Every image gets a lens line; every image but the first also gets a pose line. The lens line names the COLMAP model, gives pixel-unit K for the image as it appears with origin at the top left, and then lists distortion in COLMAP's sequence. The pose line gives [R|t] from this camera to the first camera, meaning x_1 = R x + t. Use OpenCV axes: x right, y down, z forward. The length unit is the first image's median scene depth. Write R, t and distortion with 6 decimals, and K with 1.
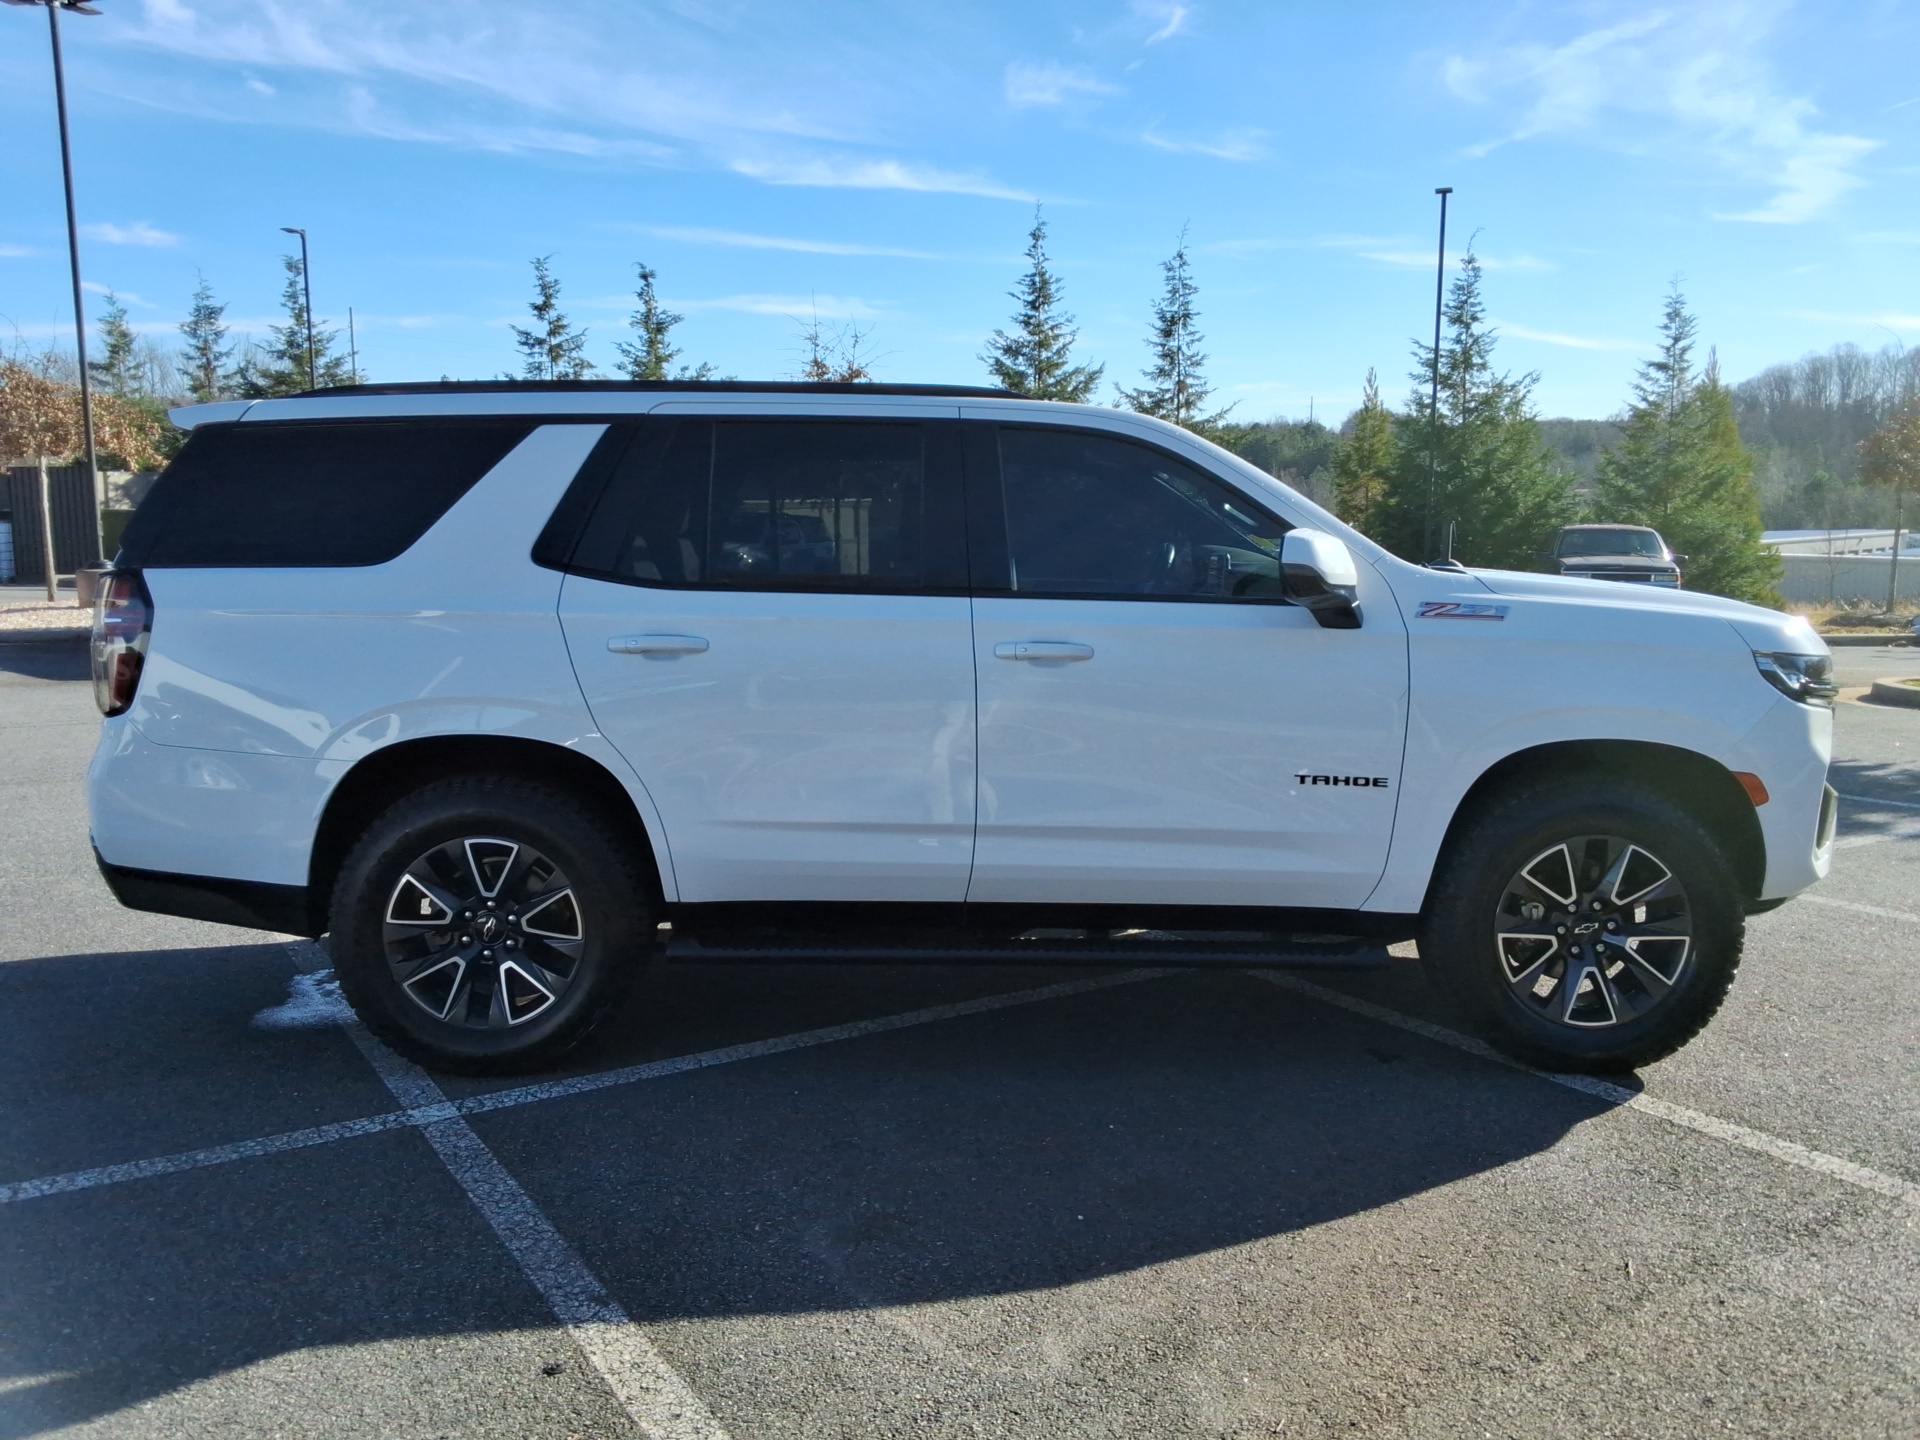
lens RADIAL K [[1525.1, 0, 975.5], [0, 1525.1, 701.7], [0, 0, 1]] dist [0.099497, -0.139601]
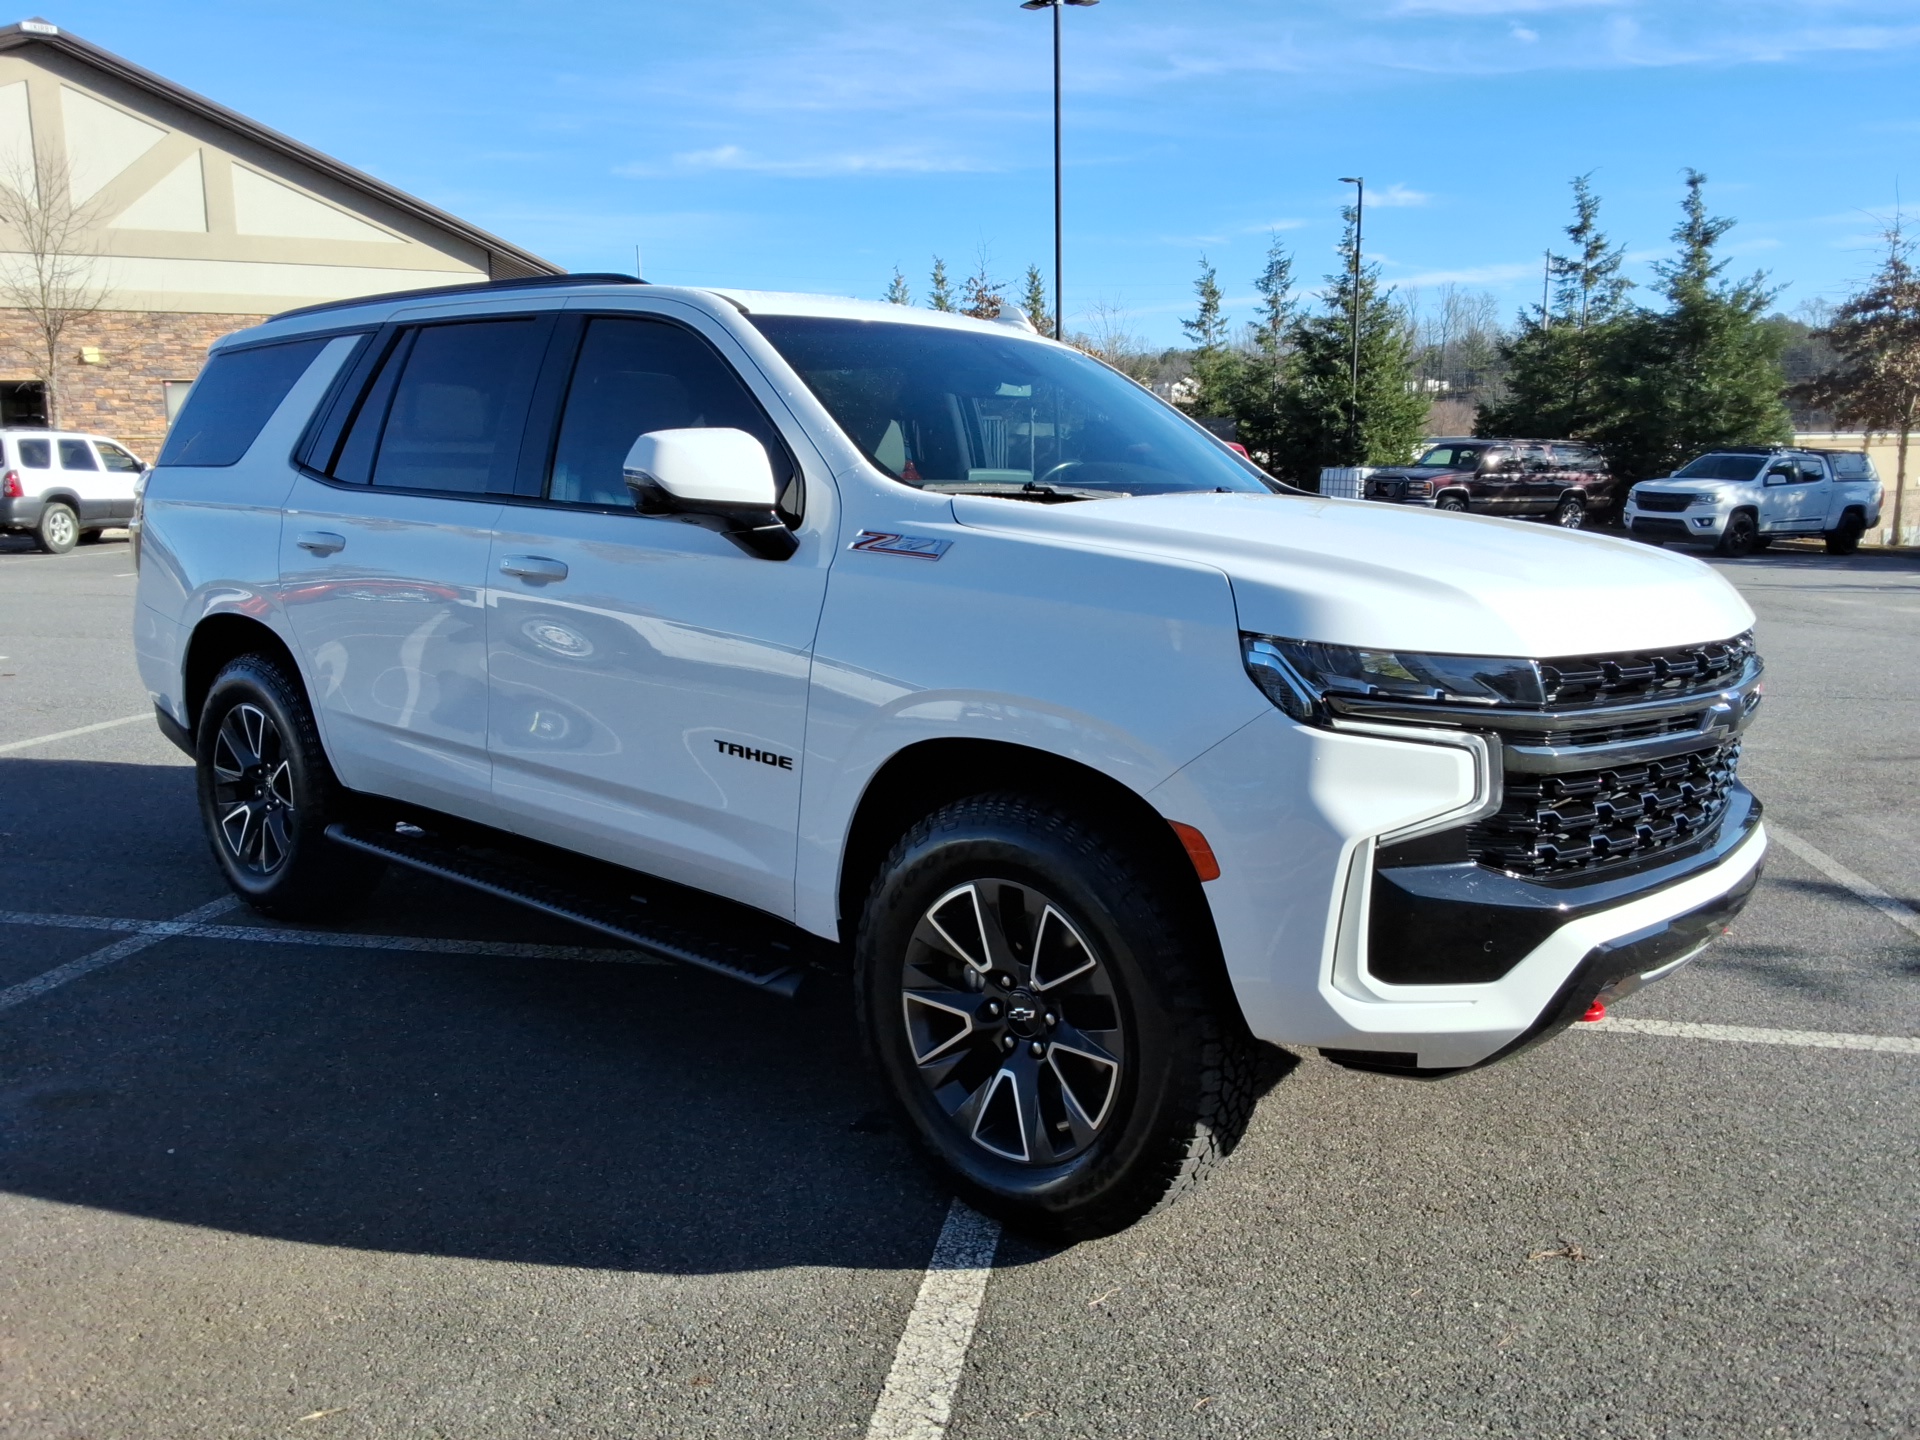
lens RADIAL K [[1525.1, 0, 975.5], [0, 1525.1, 701.7], [0, 0, 1]] dist [0.099497, -0.139601]
pose [[0.748925, 0.107574, -0.653865, 0.092821], [-0.083636, 0.994189, 0.067769, -0.004199], [0.657356, 0.003933, 0.753570, 0.054159]]
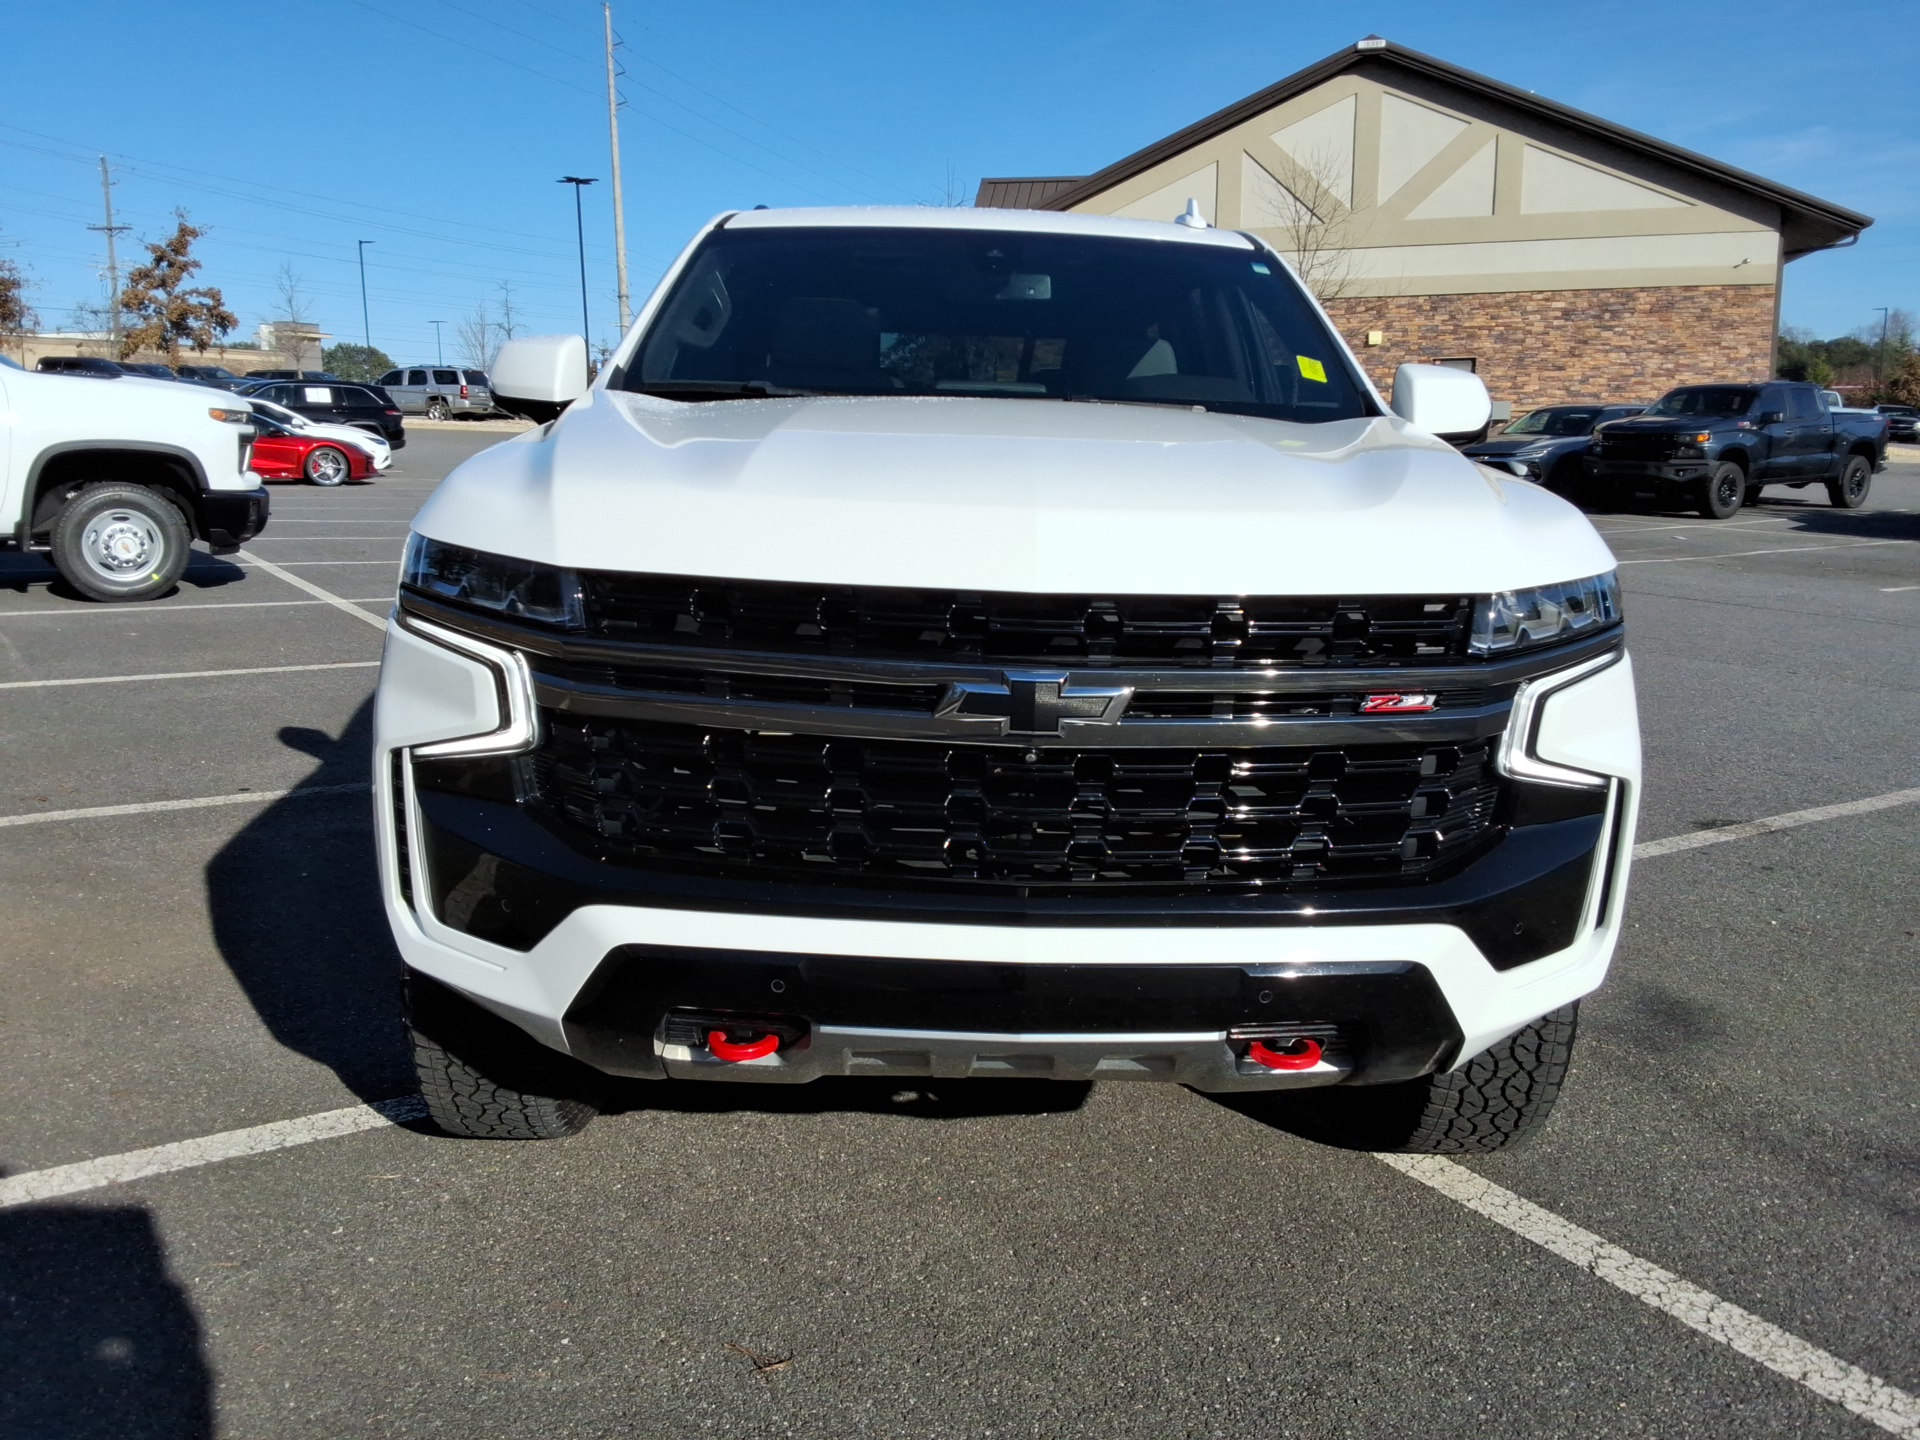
lens RADIAL K [[1566.2, 0, 960.3], [0, 1566.2, 685.8], [0, 0, 1]] dist [-0.001172, -0.002740]
pose [[-0.007801, 0.161061, -0.986914, 0.122593], [-0.122184, 0.979395, 0.160800, -0.010173], [0.992477, 0.121840, 0.012039, 0.135080]]
